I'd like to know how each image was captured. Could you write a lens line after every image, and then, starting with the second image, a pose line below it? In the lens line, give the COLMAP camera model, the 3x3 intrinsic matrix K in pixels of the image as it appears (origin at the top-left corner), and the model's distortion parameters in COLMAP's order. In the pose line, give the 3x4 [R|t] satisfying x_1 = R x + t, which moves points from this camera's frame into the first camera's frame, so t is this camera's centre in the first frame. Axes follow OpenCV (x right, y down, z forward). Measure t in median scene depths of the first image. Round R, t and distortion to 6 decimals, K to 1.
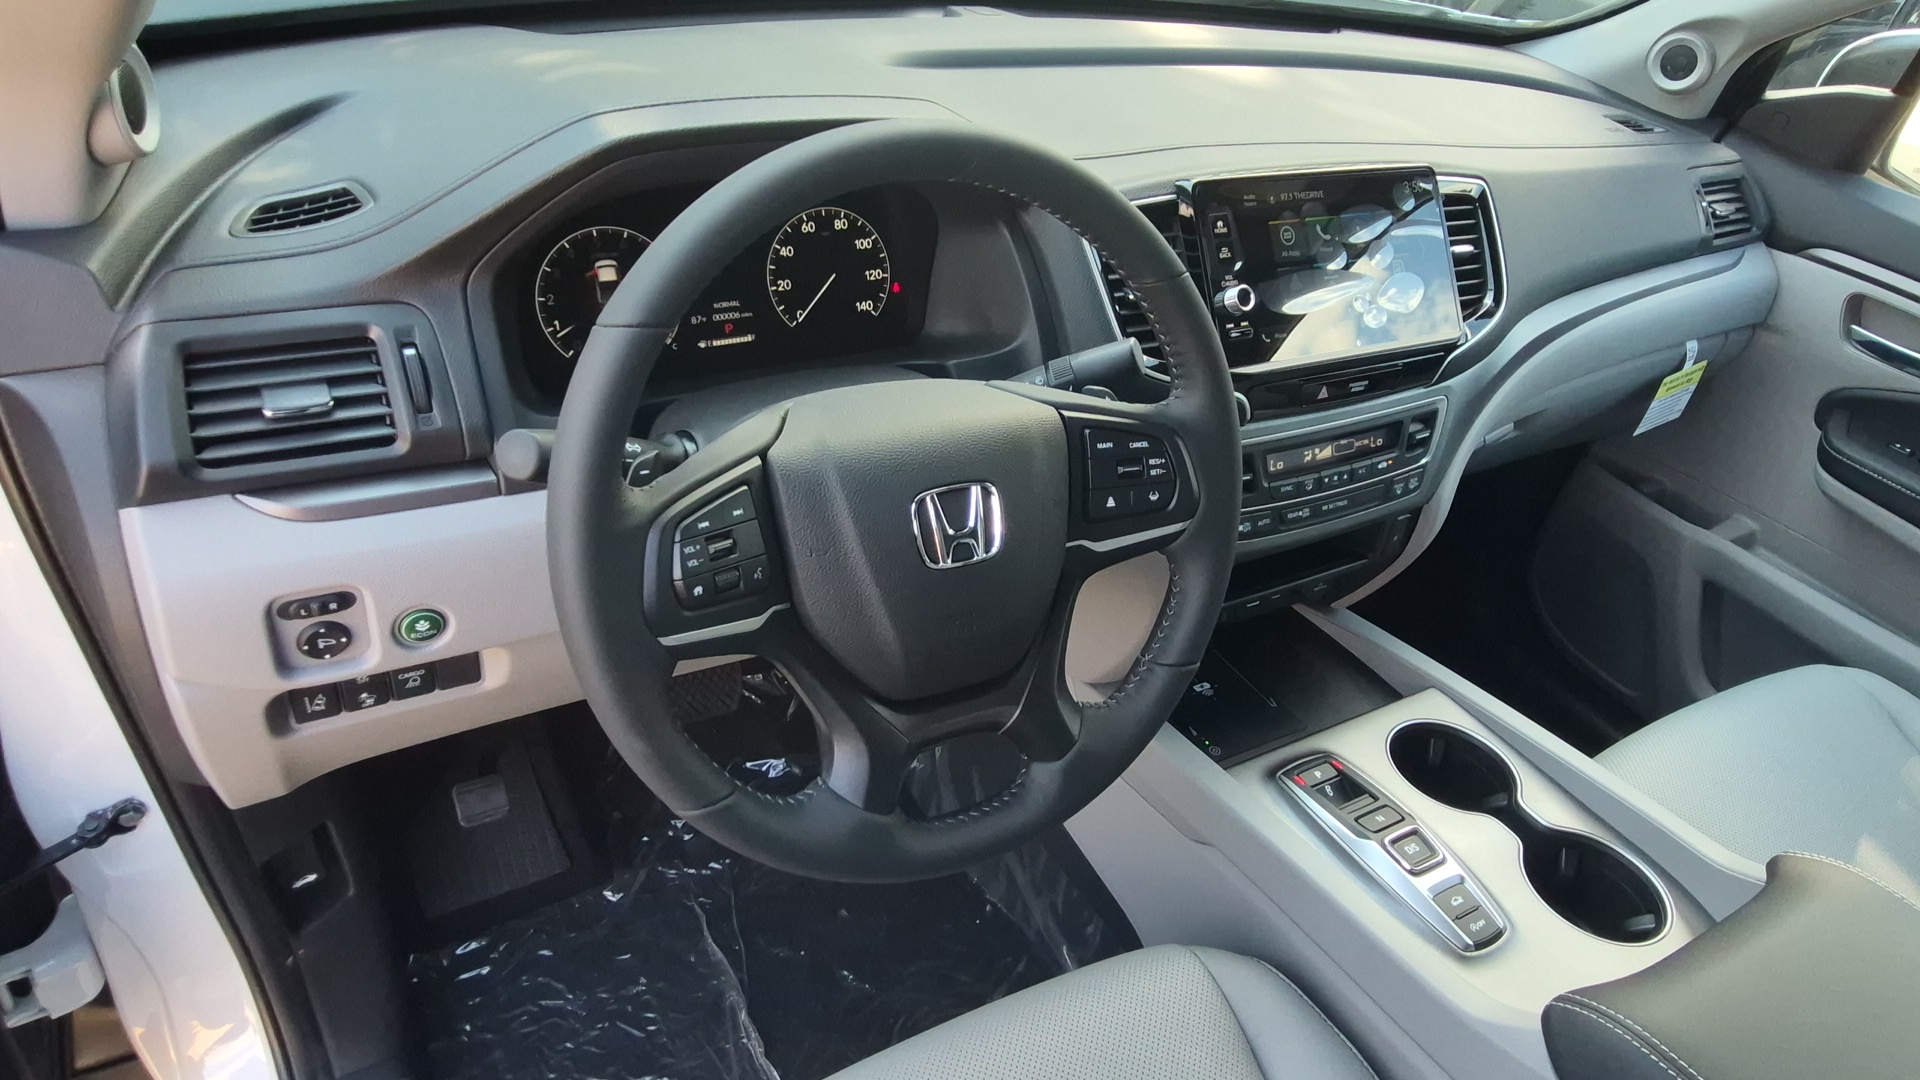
lens RADIAL K [[862.7, 0, 960.0], [0, 862.7, 540.0], [0, 0, 1]] dist [-0.000025, 0.000450]
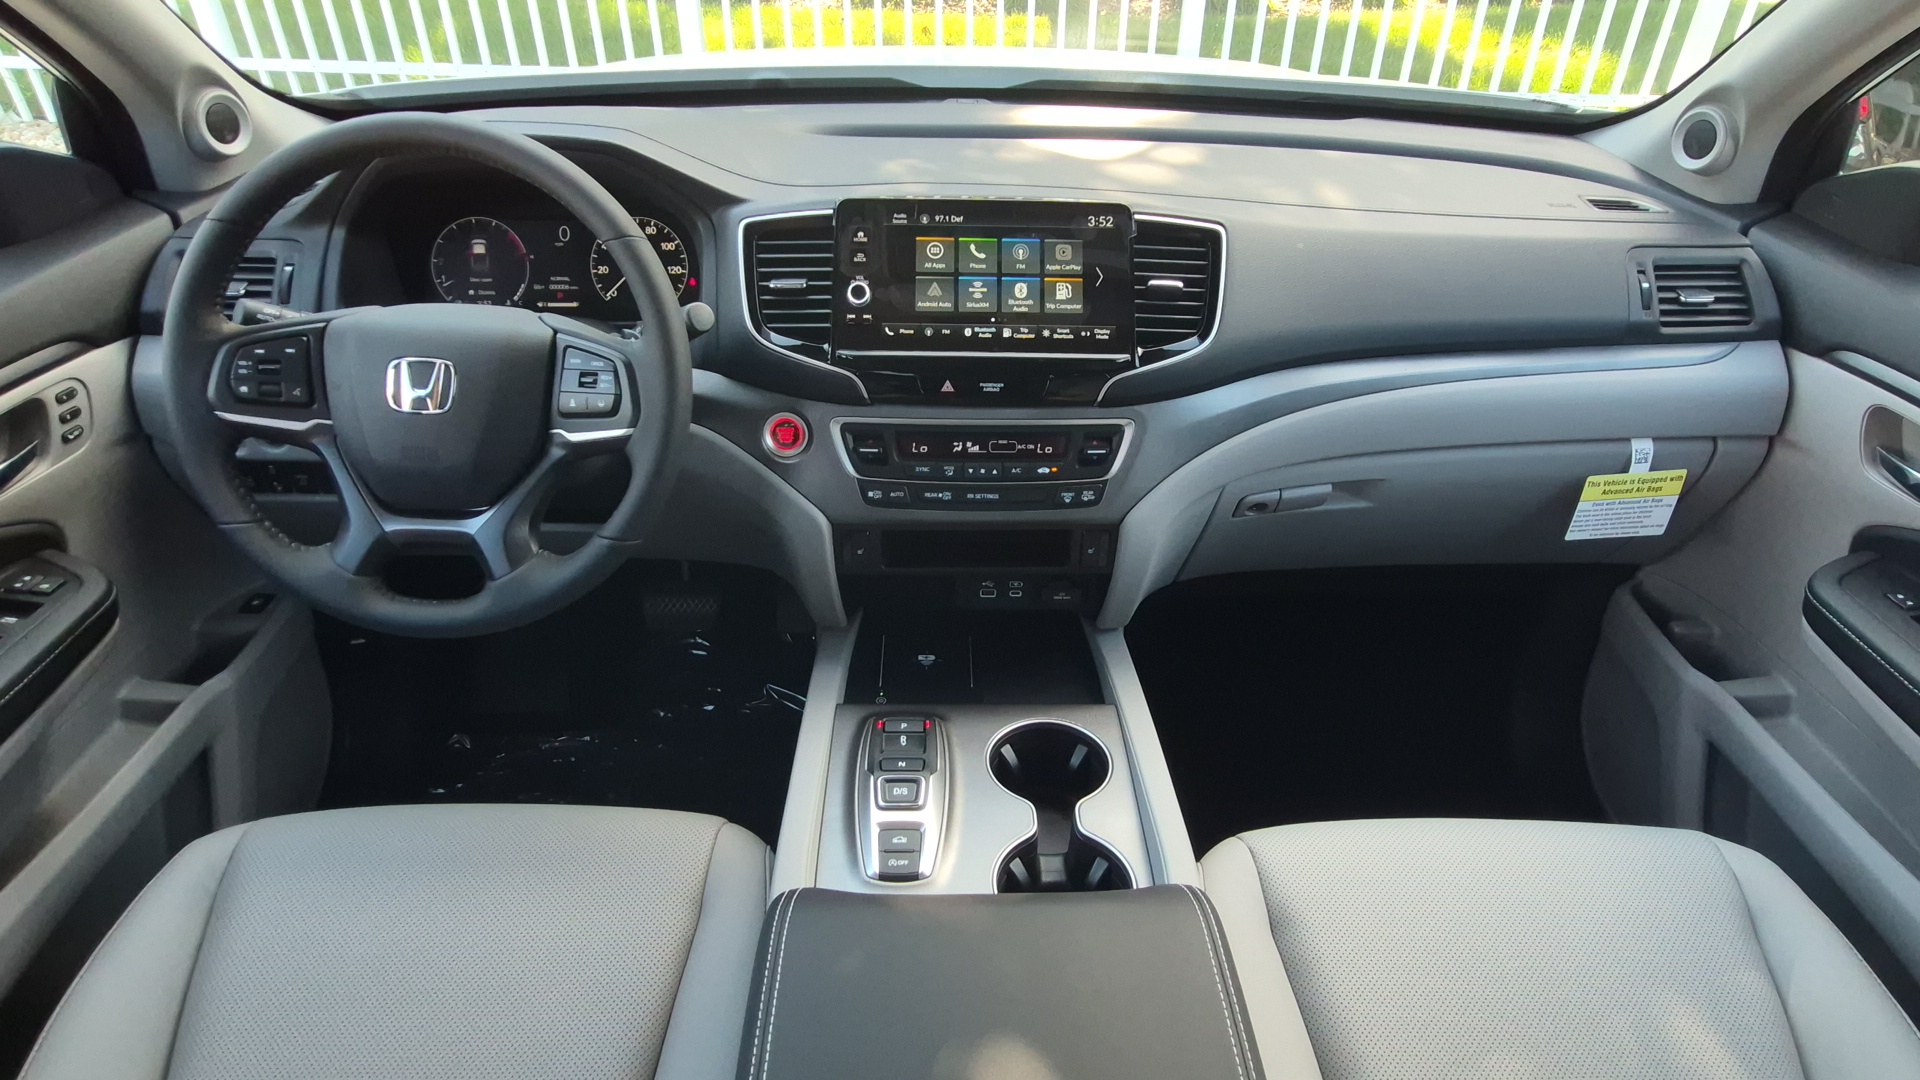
lens RADIAL K [[781.8, 0, 960.0], [0, 781.8, 540.0], [0, 0, 1]] dist [-0.000993, -0.000226]
pose [[0.918081, 0.174102, -0.356112, 0.753097], [-0.203594, 0.977938, -0.046768, 0.065307], [0.340113, 0.115439, 0.933272, 0.058152]]
